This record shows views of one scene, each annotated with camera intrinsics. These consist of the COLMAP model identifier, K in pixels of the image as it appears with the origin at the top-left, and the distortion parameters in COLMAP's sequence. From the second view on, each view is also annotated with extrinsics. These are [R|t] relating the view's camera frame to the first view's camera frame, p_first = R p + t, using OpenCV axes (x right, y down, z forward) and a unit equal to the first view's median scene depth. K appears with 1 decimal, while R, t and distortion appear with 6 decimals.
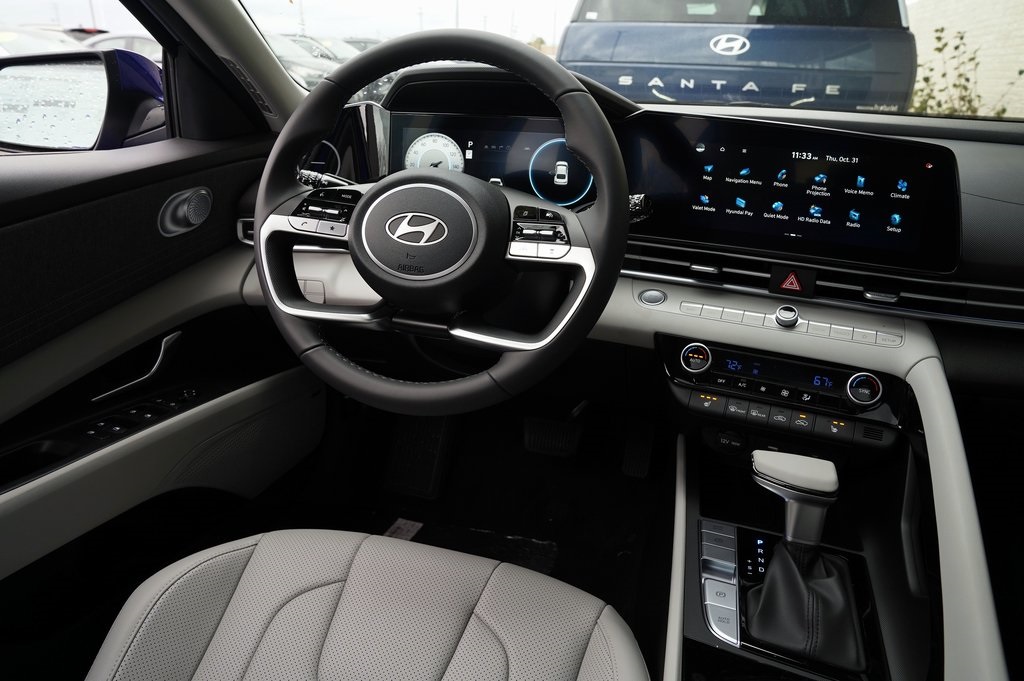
lens RADIAL K [[708.9, 0, 511.7], [0, 708.9, 338.1], [0, 0, 1]] dist [-0.122127, 0.087291]
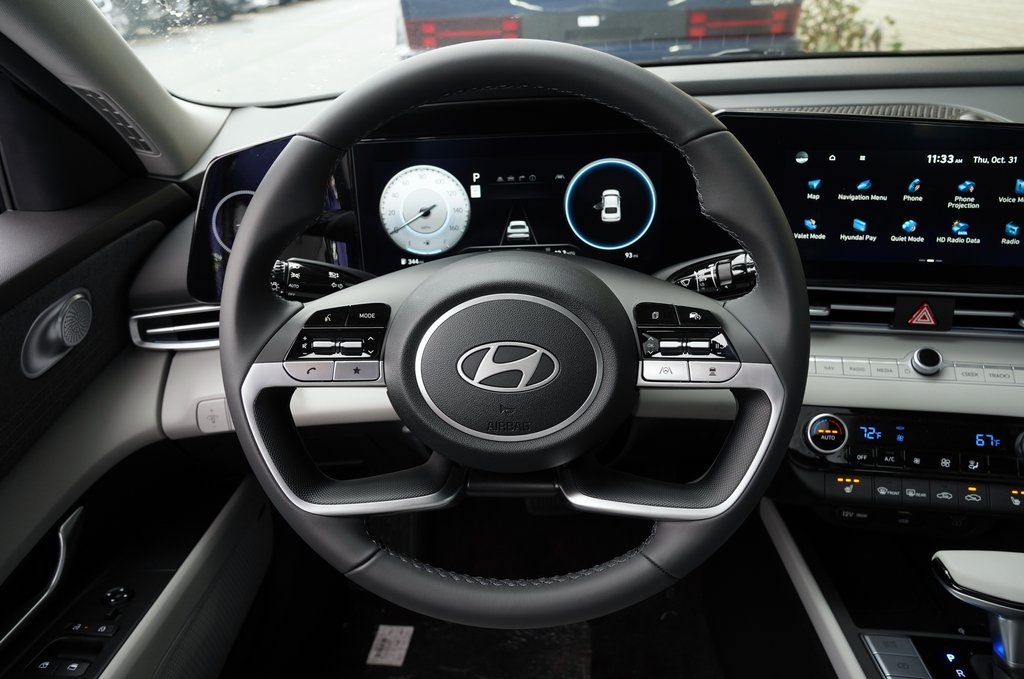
lens RADIAL K [[790.1, 0, 509.3], [0, 790.1, 335.3], [0, 0, 1]] dist [-0.100489, 0.105213]
pose [[0.969273, -0.160219, 0.186655, -0.226412], [0.145010, 0.985092, 0.092556, -0.213177], [-0.198702, -0.062645, 0.978056, 0.239358]]
